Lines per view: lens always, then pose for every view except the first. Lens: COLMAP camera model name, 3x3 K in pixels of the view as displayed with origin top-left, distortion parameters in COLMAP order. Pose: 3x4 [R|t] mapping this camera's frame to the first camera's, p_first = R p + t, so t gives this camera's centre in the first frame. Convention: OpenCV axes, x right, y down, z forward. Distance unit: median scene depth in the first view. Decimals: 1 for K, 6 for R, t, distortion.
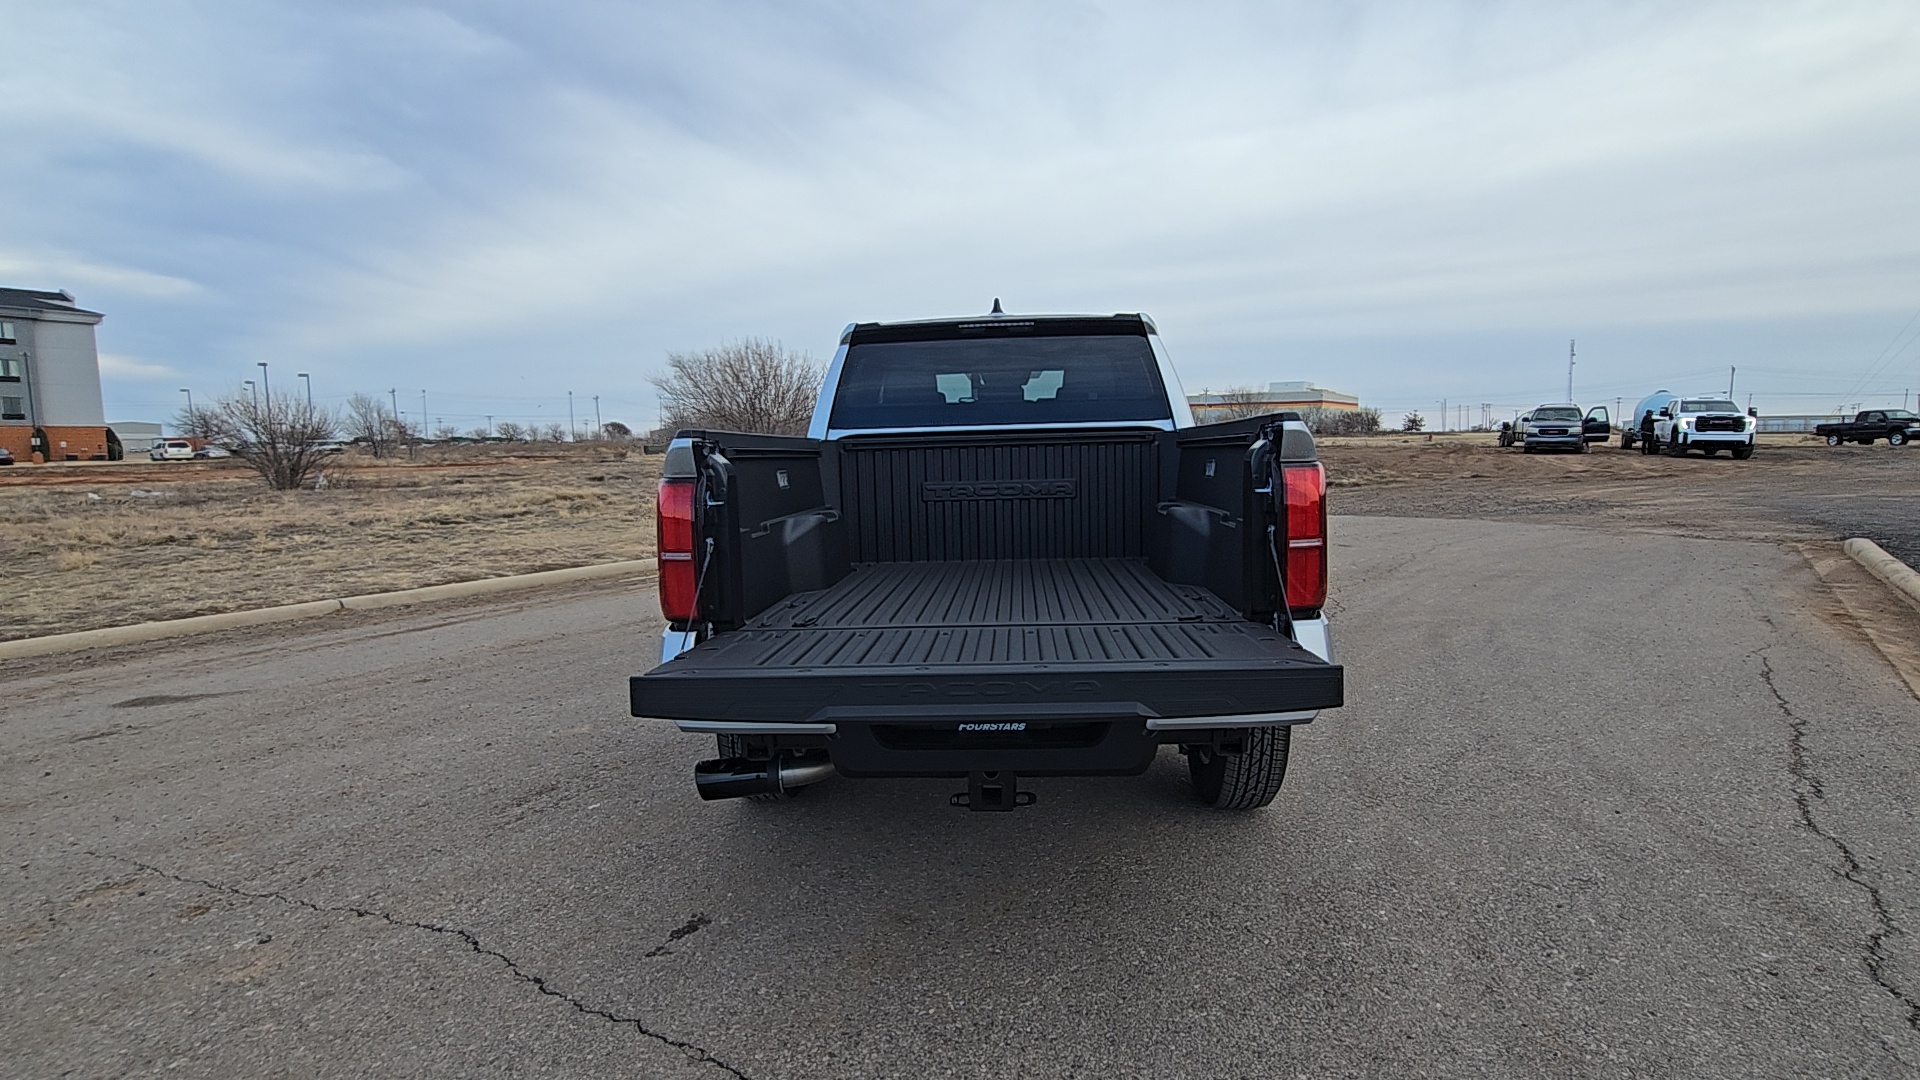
lens RADIAL K [[967.8, 0, 976.0], [0, 967.8, 587.9], [0, 0, 1]] dist [-0.001649, -0.000165]
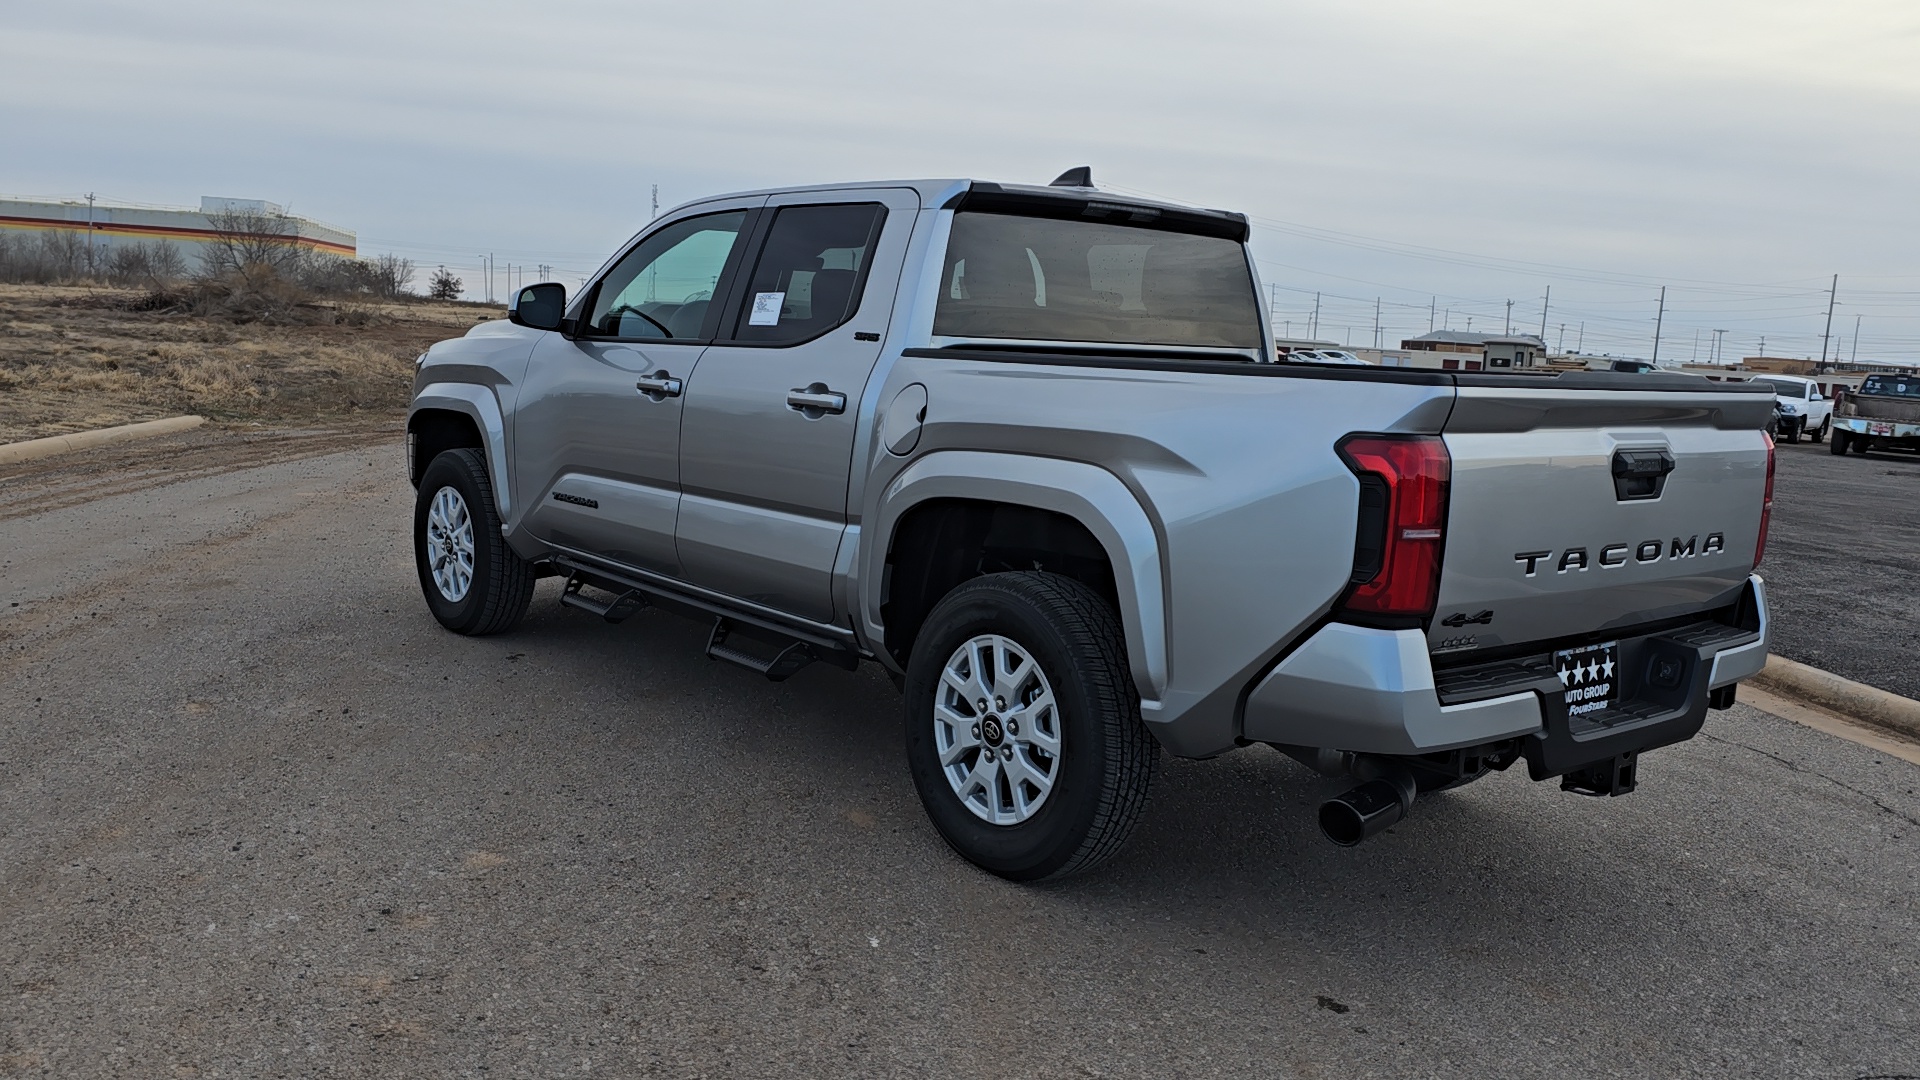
lens RADIAL K [[1604.8, 0, 965.3], [0, 1604.8, 534.4], [0, 0, 1]] dist [-0.000510, 0.000821]
pose [[0.725984, -0.028606, 0.687117, -0.851009], [0.035071, 0.999374, 0.004551, -0.028233], [-0.686817, 0.020794, 0.726533, 0.177453]]
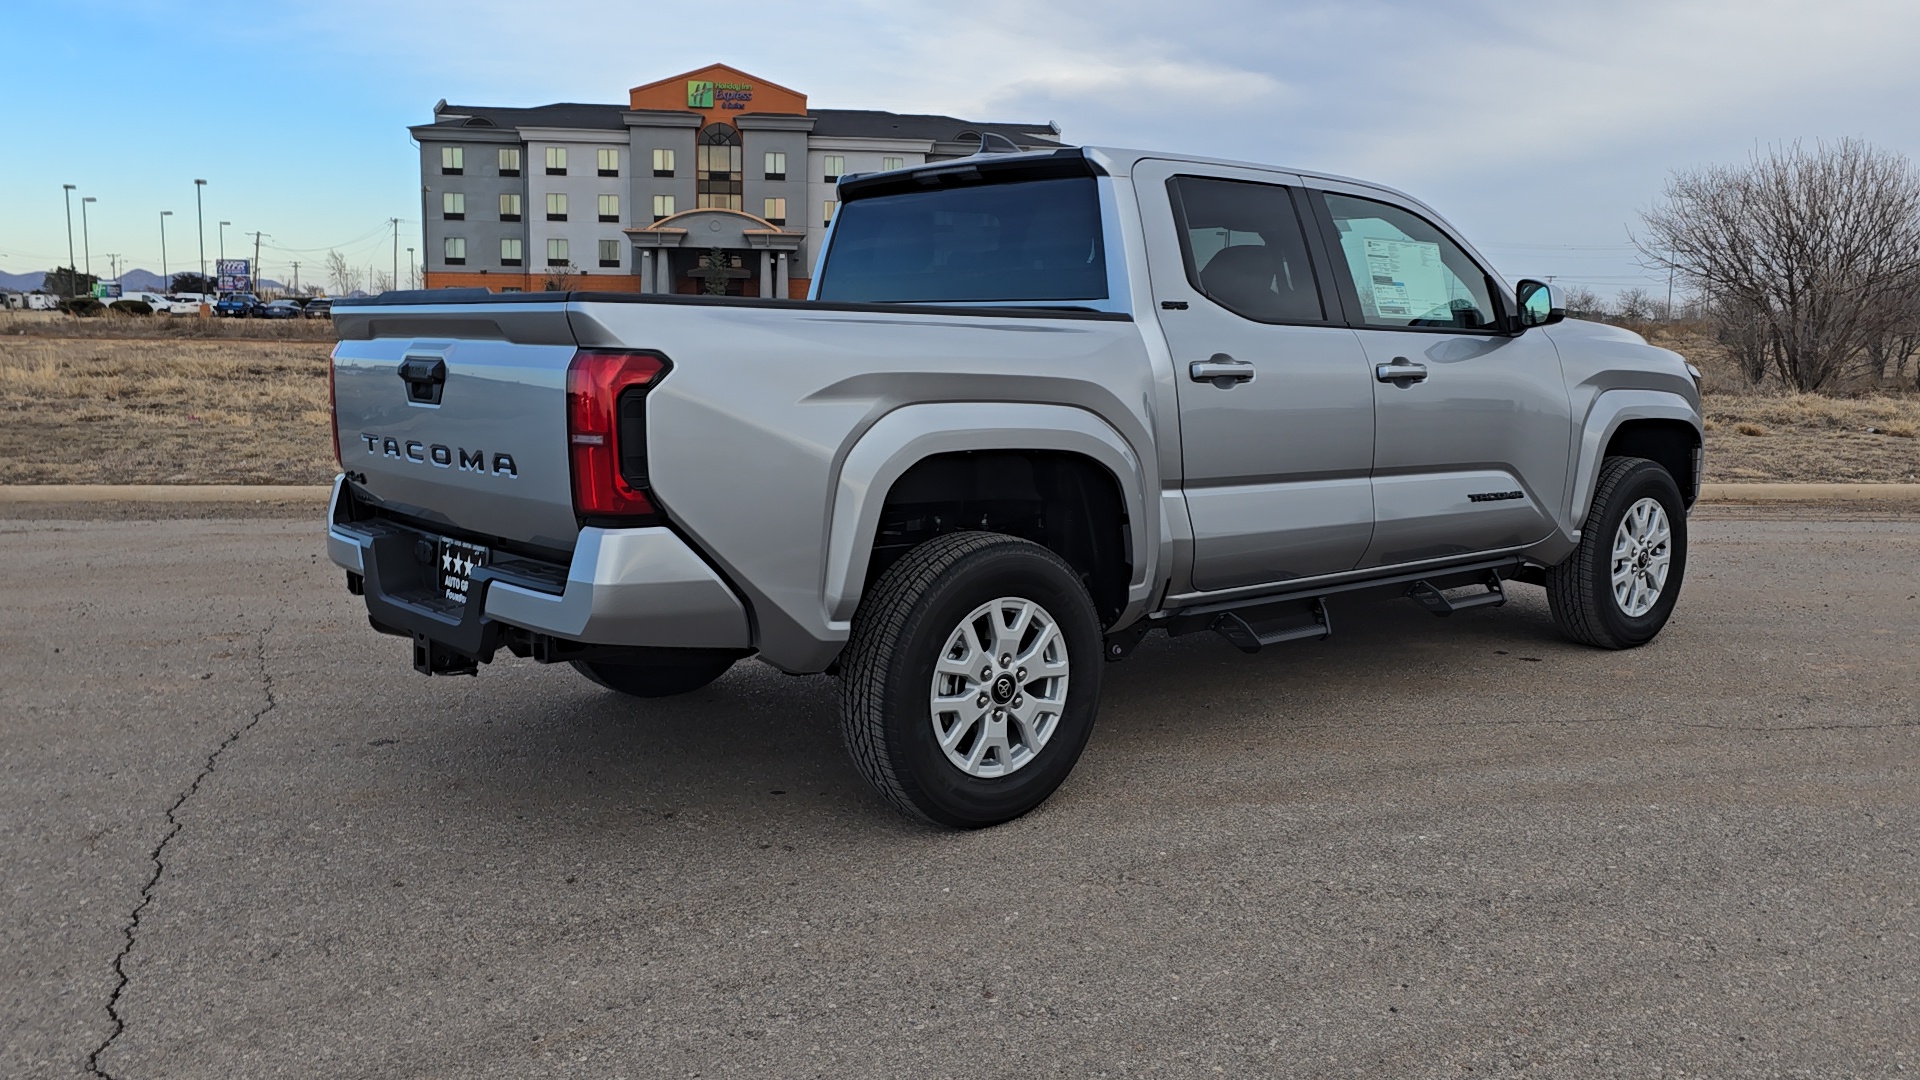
lens RADIAL K [[1604.8, 0, 965.3], [0, 1604.8, 534.4], [0, 0, 1]] dist [-0.000510, 0.000821]
pose [[0.678891, 0.123839, -0.723720, 0.920856], [-0.135166, 0.989907, 0.042594, -0.037569], [0.721690, 0.068906, 0.688778, 0.135388]]
